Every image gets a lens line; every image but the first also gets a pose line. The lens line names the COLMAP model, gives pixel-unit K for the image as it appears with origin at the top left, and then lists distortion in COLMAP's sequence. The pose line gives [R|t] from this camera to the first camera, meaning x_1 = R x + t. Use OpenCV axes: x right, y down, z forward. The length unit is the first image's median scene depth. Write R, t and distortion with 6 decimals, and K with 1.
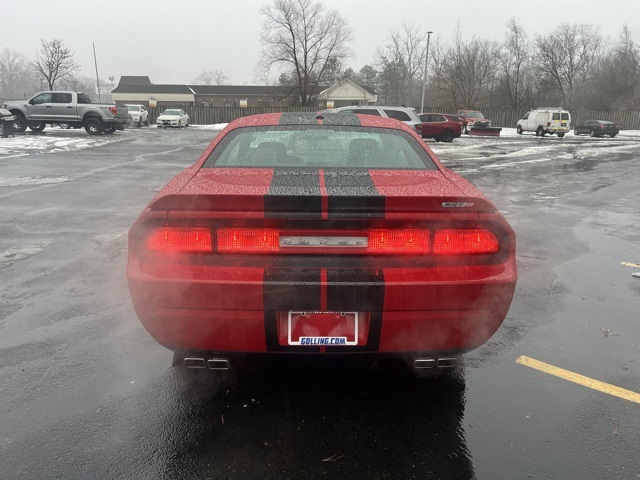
lens RADIAL K [[481.8, 0, 316.9], [0, 481.8, 239.4], [0, 0, 1]] dist [0.048493, -0.046052]
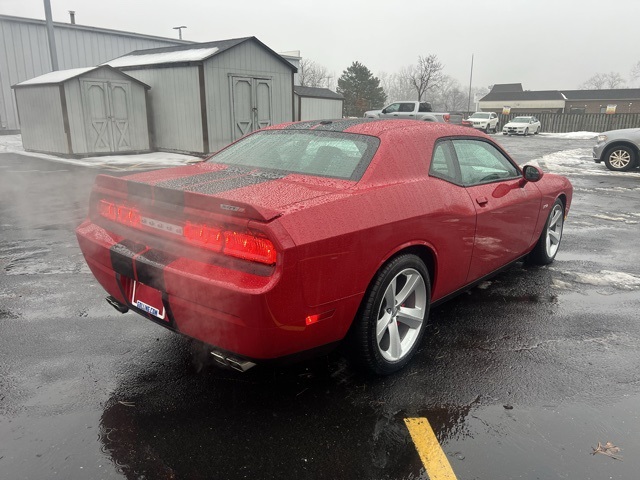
lens RADIAL K [[481.8, 0, 337.0], [0, 481.8, 246.9], [0, 0, 1]] dist [0.048493, -0.046052]
pose [[0.750173, 0.172716, -0.638286, 1.093841], [-0.172914, 0.982936, 0.062751, -0.093026], [0.638233, 0.063295, 0.767237, 0.371878]]
